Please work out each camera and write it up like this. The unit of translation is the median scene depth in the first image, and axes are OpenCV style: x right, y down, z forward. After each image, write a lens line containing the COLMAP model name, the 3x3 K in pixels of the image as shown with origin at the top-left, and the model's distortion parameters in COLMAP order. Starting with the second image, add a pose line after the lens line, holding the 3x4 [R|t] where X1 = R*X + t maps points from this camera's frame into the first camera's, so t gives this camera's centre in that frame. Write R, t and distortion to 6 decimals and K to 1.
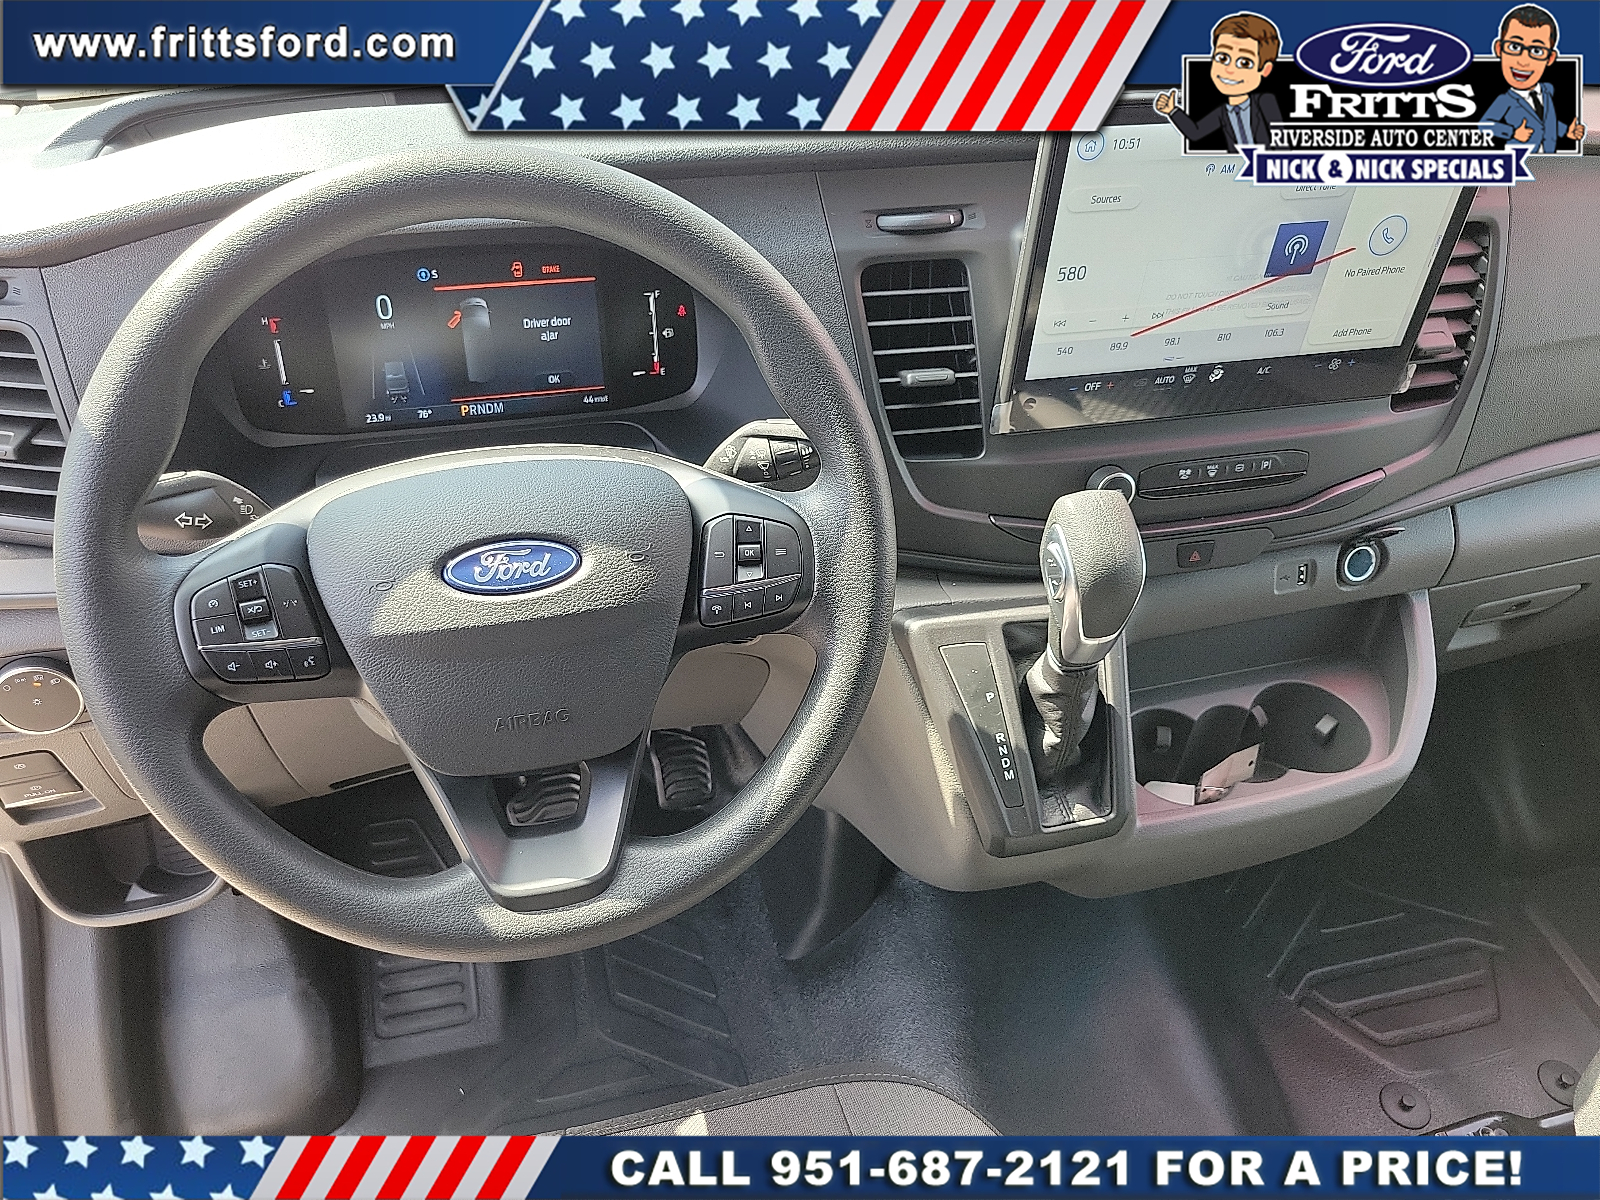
lens RADIAL K [[1229.9, 0, 791.3], [0, 1229.9, 613.4], [0, 0, 1]] dist [0.029993, -0.018919]
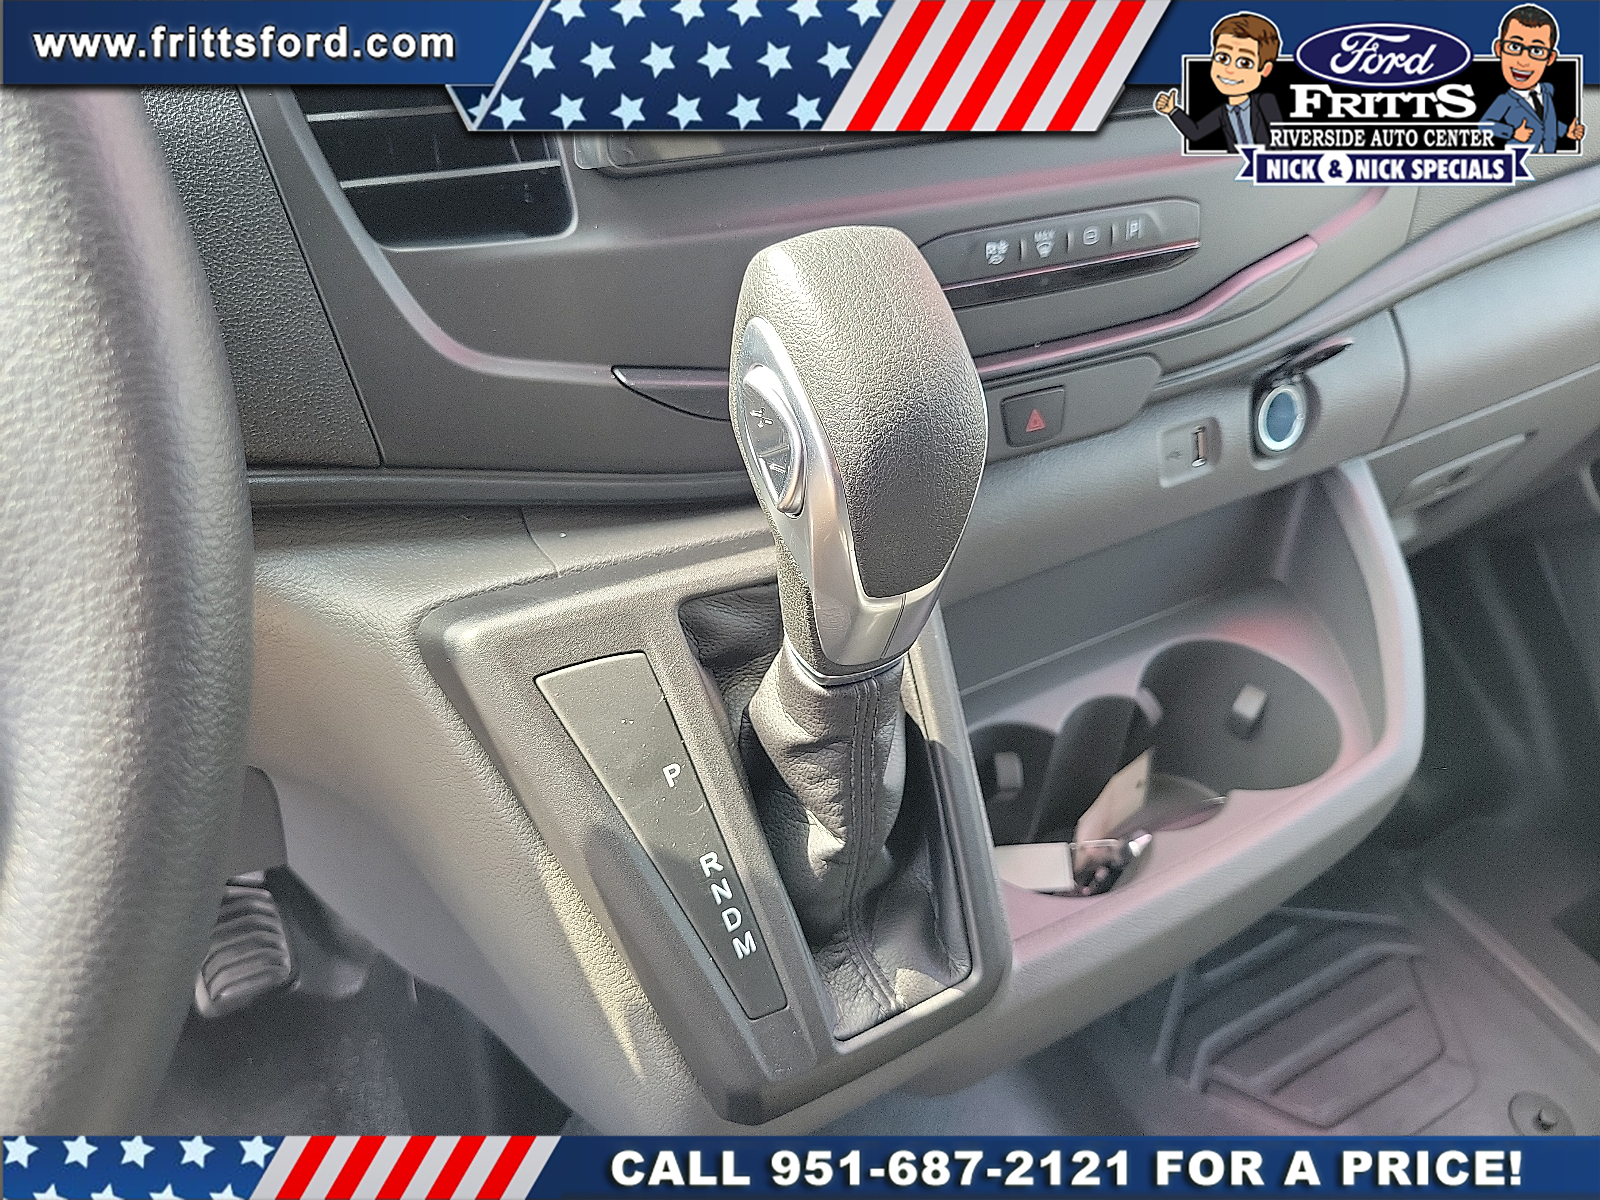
lens RADIAL K [[1229.9, 0, 786.1], [0, 1229.9, 595.9], [0, 0, 1]] dist [0.029993, -0.018919]
pose [[0.965562, -0.147013, 0.214658, 0.115670], [0.155642, 0.987528, -0.023769, 0.022926], [-0.208486, 0.056360, 0.976400, 0.565047]]
